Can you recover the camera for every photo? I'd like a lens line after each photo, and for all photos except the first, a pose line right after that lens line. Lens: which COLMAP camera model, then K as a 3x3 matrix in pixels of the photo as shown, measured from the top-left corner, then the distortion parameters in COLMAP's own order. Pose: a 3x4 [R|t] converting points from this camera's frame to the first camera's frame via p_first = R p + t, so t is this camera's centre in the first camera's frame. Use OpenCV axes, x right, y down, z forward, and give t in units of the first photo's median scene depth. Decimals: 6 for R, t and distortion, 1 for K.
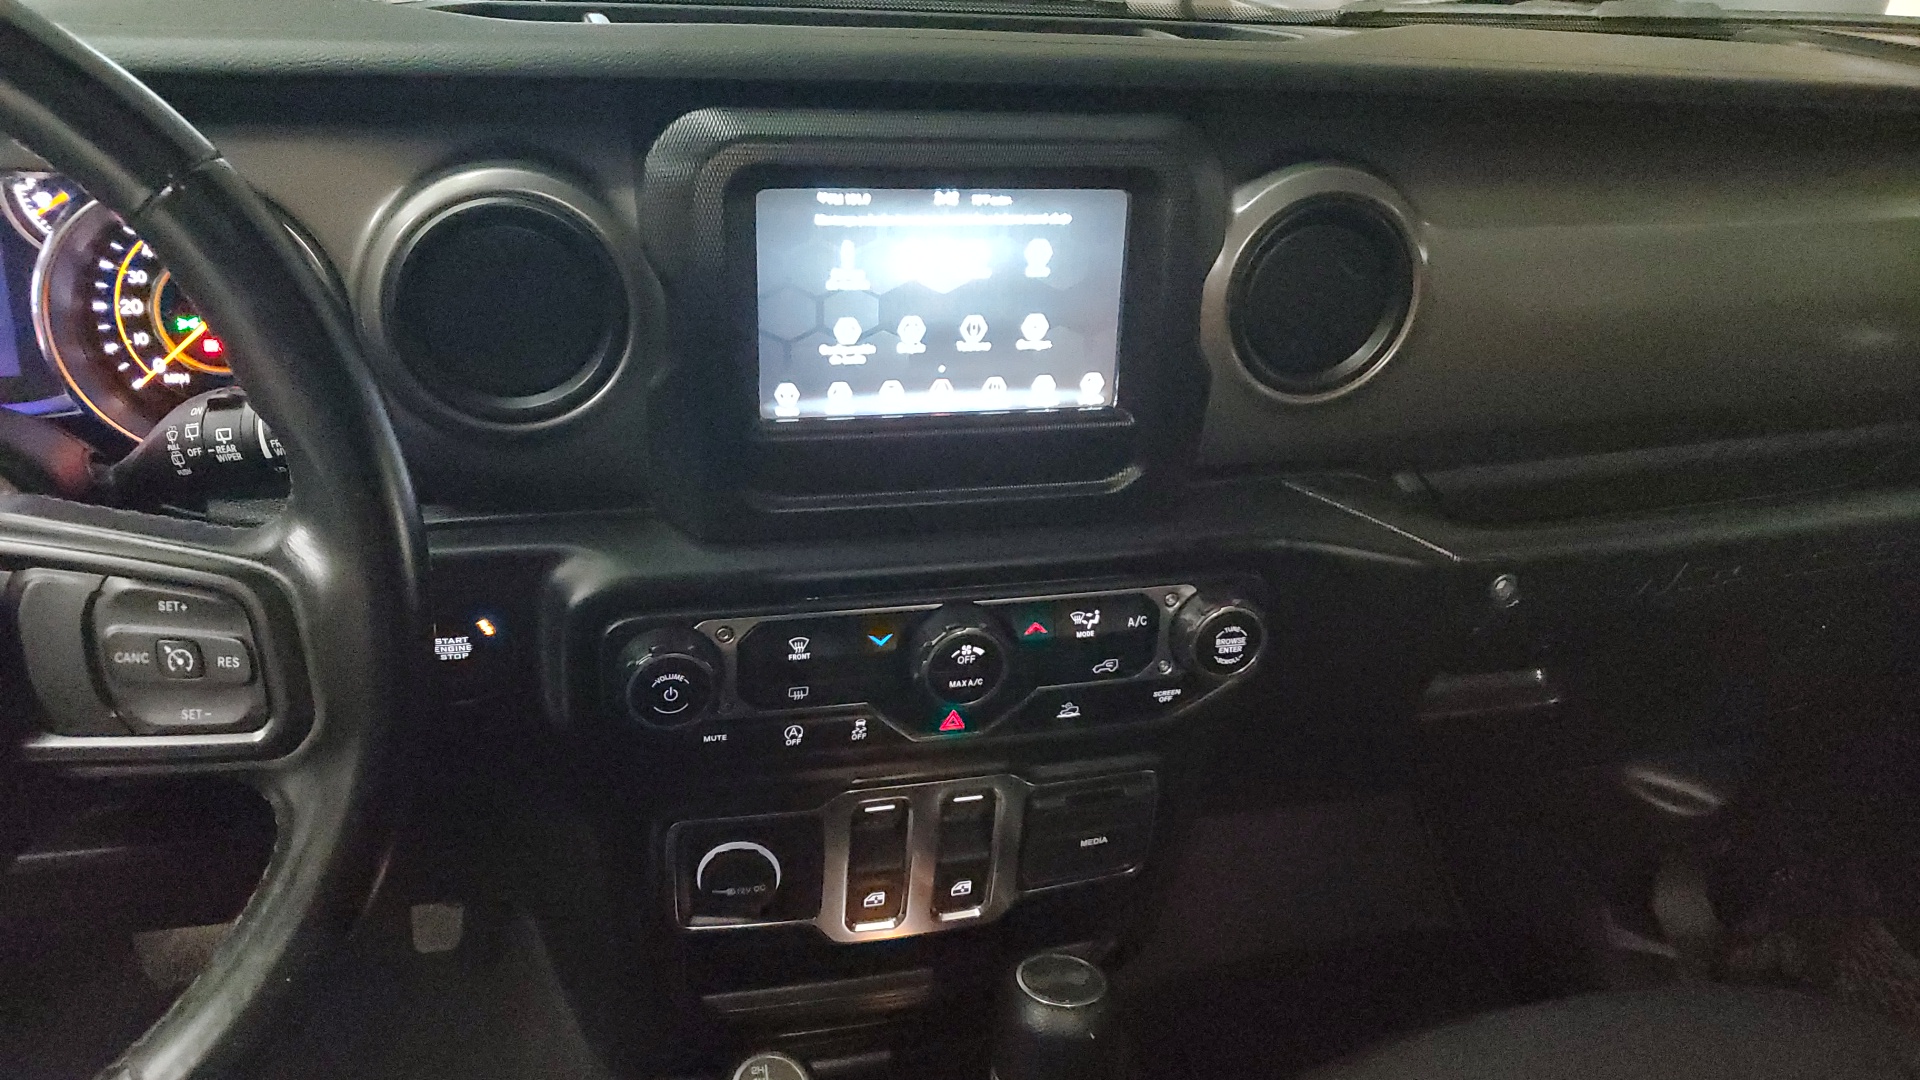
lens RADIAL K [[1502.9, 0, 961.3], [0, 1502.9, 497.1], [0, 0, 1]] dist [0.008701, -0.001077]
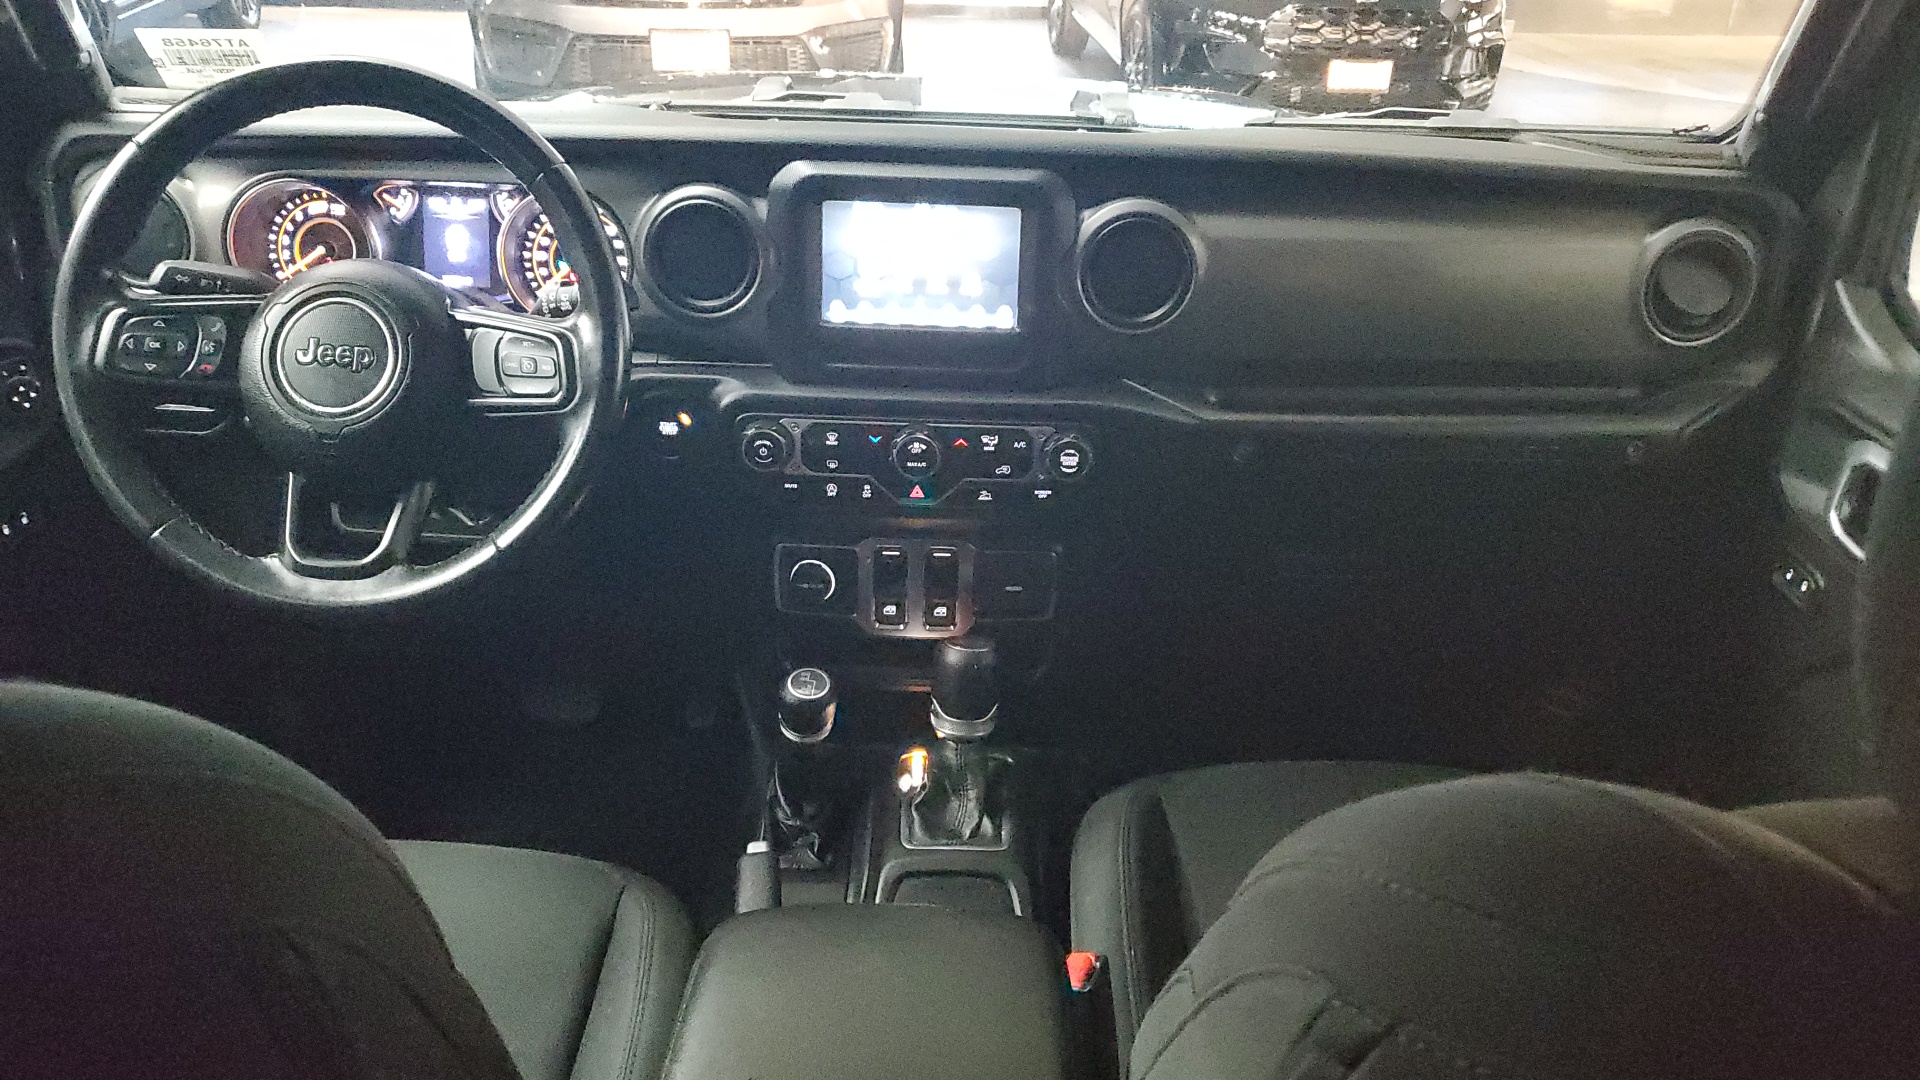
lens RADIAL K [[1471.0, 0, 977.3], [0, 1471.0, 564.5], [0, 0, 1]] dist [0.052982, -0.106448]
pose [[0.963439, 0.070187, -0.258572, 0.572927], [-0.083352, 0.995705, -0.040297, 0.322824], [0.254634, 0.060376, 0.965151, -0.770143]]
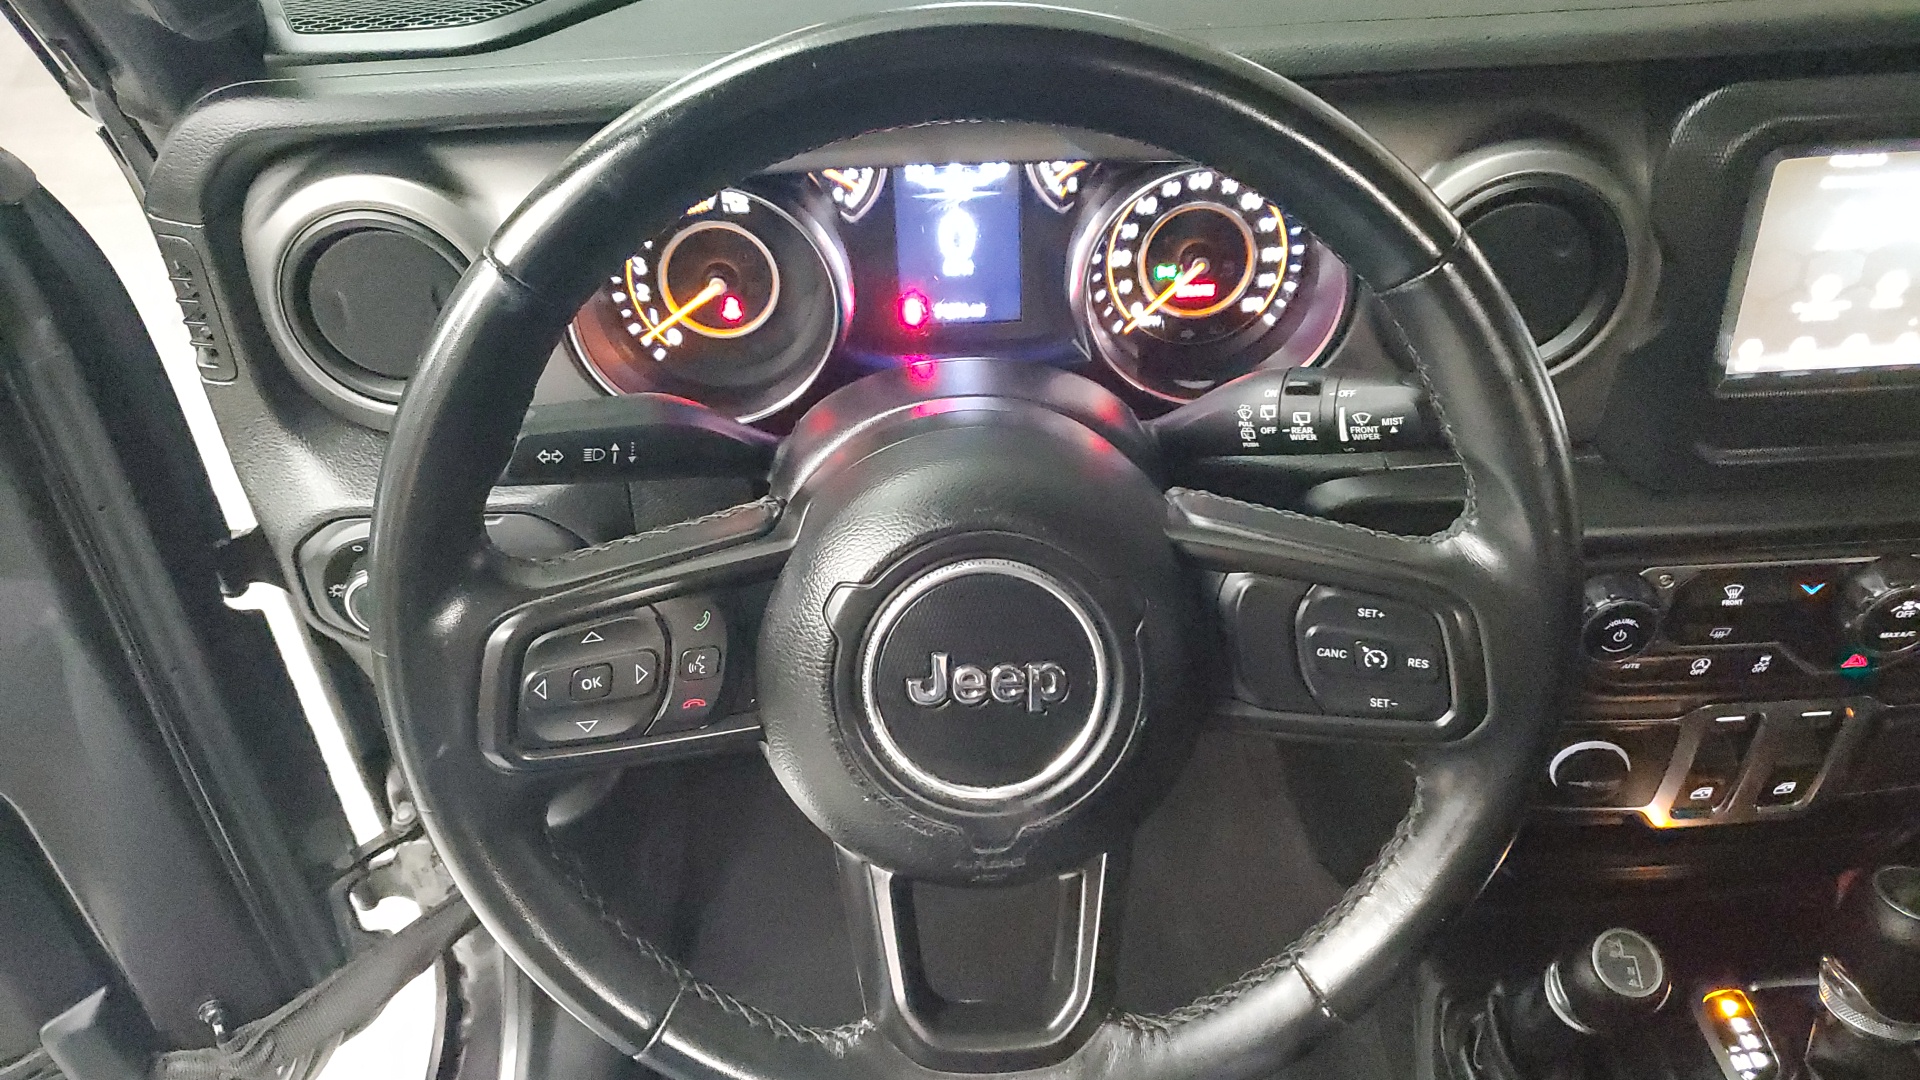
lens RADIAL K [[1488.7, 0, 965.0], [0, 1488.7, 529.5], [0, 0, 1]] dist [0.009892, -0.000142]
pose [[0.973475, 0.057466, -0.221461, -0.401933], [-0.008460, 0.976322, 0.216155, -0.164006], [0.228639, -0.208547, 0.950911, -0.102840]]
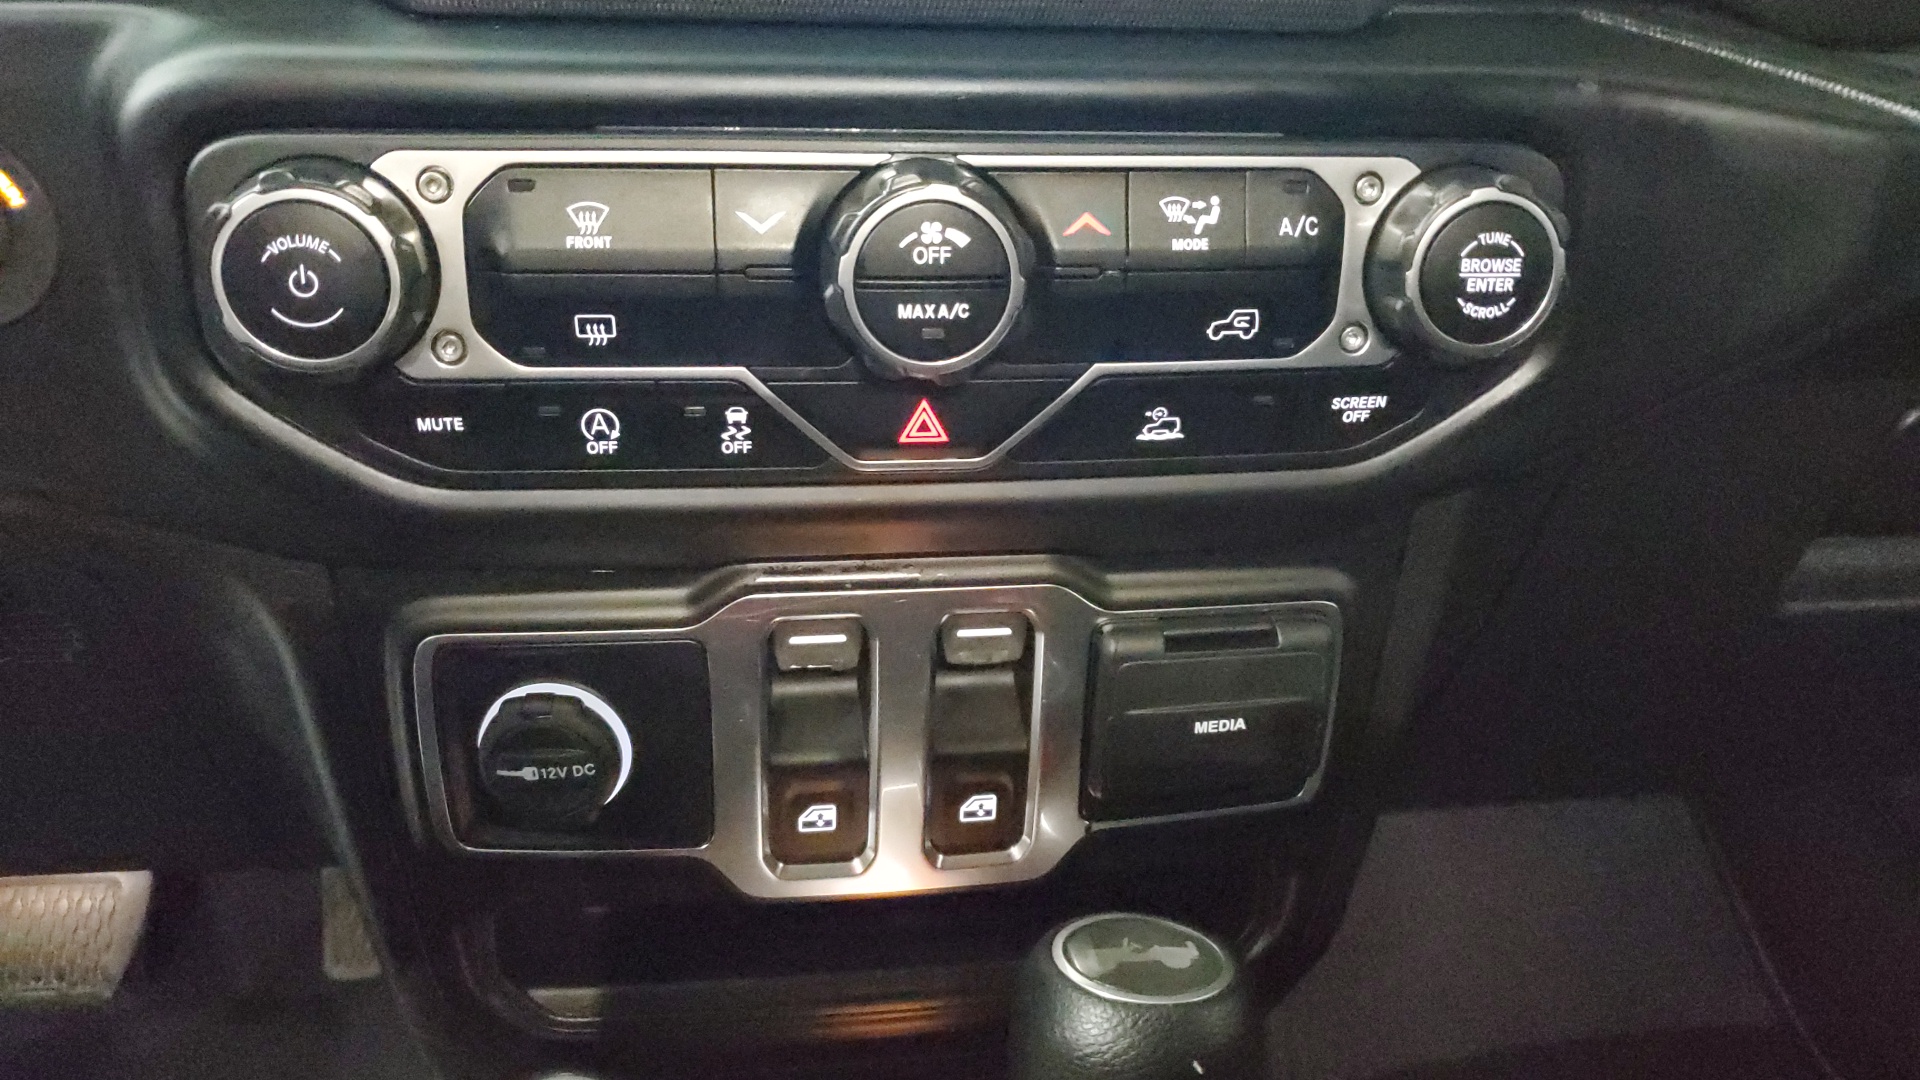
lens RADIAL K [[1566.1, 0, 985.5], [0, 1566.1, 606.7], [0, 0, 1]] dist [0.102047, -0.415547]
pose [[0.993590, 0.013512, -0.112233, 0.079513], [-0.014862, 0.999827, -0.011199, 0.228981], [0.112062, 0.012795, 0.993619, 0.505584]]
